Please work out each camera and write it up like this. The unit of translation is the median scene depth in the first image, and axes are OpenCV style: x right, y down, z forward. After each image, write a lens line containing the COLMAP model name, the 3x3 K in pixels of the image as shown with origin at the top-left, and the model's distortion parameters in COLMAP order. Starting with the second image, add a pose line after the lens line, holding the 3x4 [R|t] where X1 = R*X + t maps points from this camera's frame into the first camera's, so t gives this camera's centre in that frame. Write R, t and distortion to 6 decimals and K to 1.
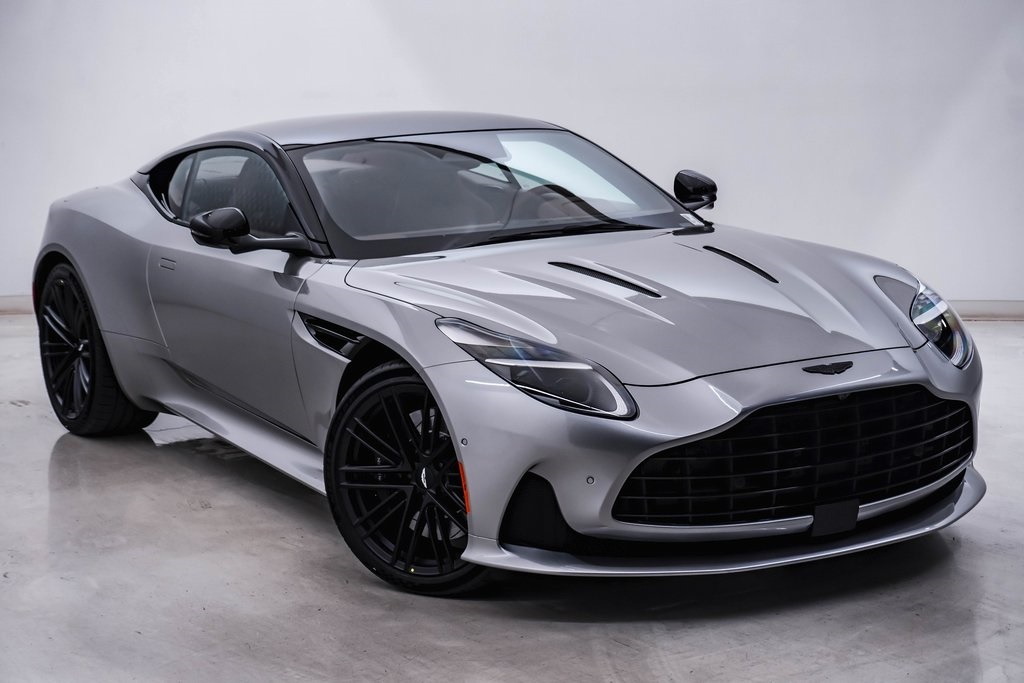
lens RADIAL K [[2186.0, 0, 487.5], [0, 2186.0, 338.1], [0, 0, 1]] dist [-0.001189, 0.000000]
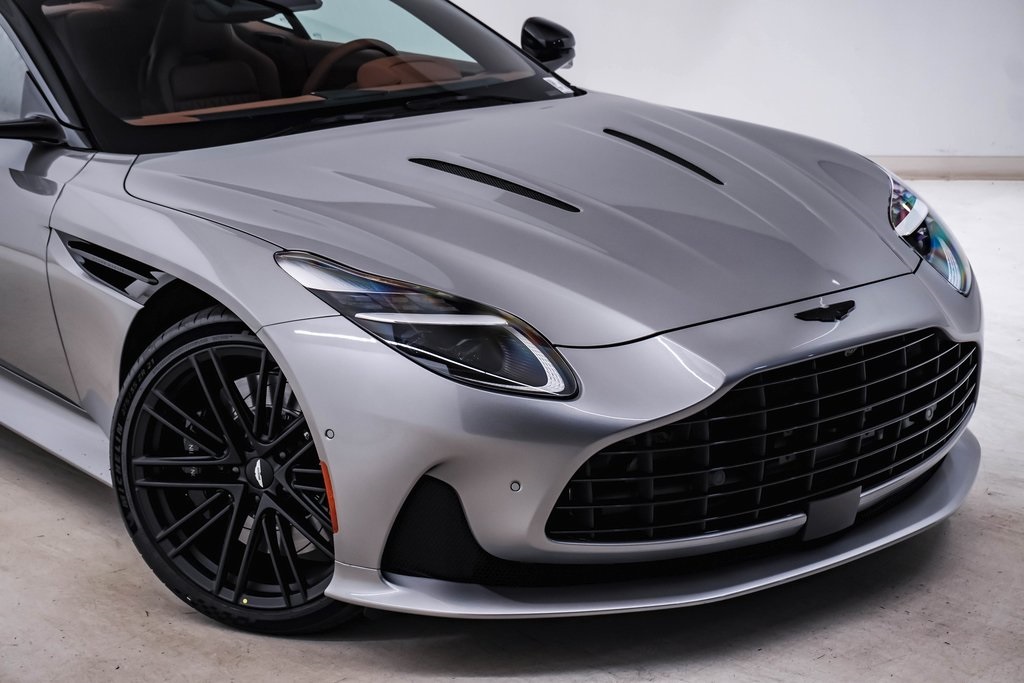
lens RADIAL K [[2186.0, 0, 534.4], [0, 2186.0, 365.9], [0, 0, 1]] dist [-0.001189, 0.000000]
pose [[0.984242, -0.031159, 0.174061, -0.063320], [0.013776, 0.994873, 0.100194, -0.040720], [-0.176290, -0.096217, 0.979624, 0.291038]]
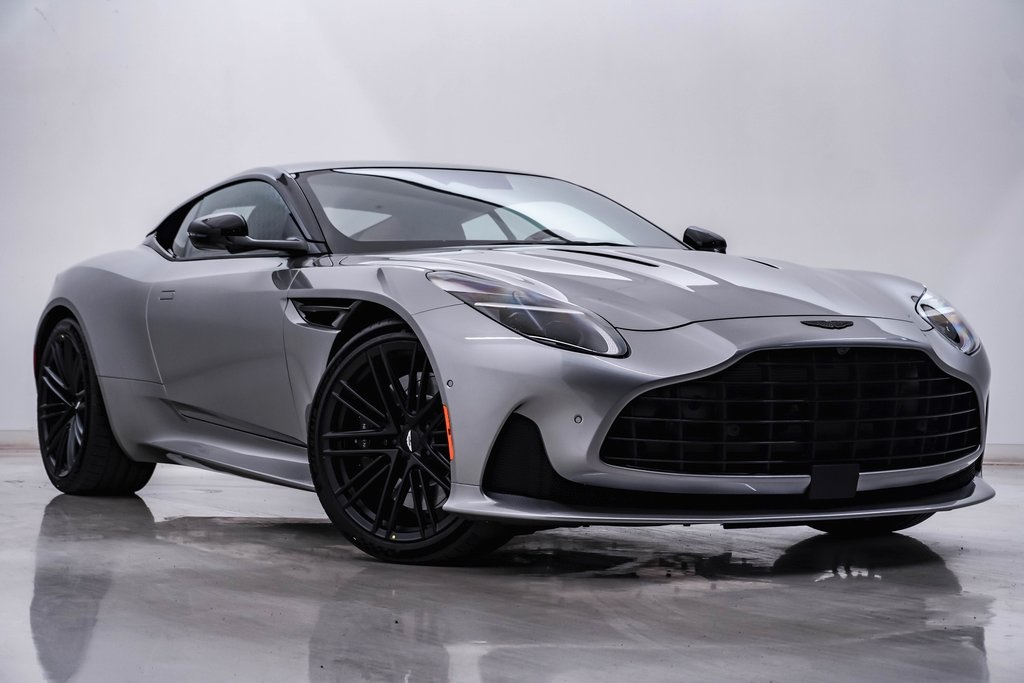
lens RADIAL K [[2186.0, 0, 490.0], [0, 2186.0, 349.6], [0, 0, 1]] dist [-0.001189, 0.000000]
pose [[0.999342, 0.030751, -0.019256, 0.023936], [-0.033277, 0.988323, -0.148695, 0.166380], [0.014459, 0.149238, 0.988696, 0.038976]]
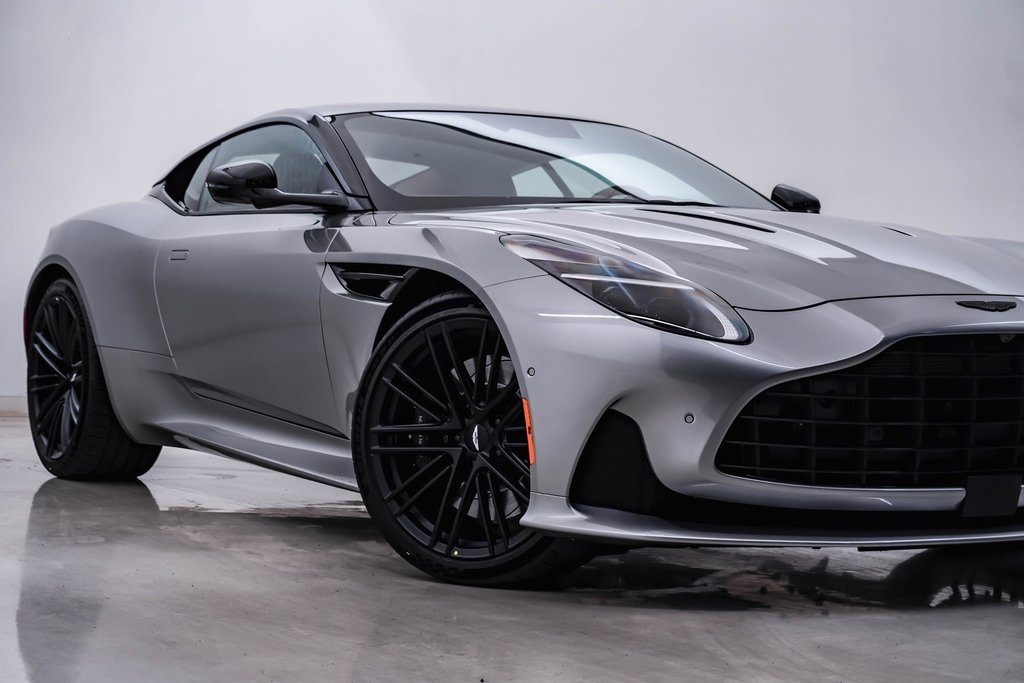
lens RADIAL K [[2186.0, 0, 506.9], [0, 2186.0, 339.0], [0, 0, 1]] dist [-0.001189, 0.000000]
pose [[0.998998, 0.044340, -0.006140, -0.014213], [-0.044763, 0.990130, -0.132810, 0.134156], [0.000191, 0.132952, 0.991123, 0.197066]]
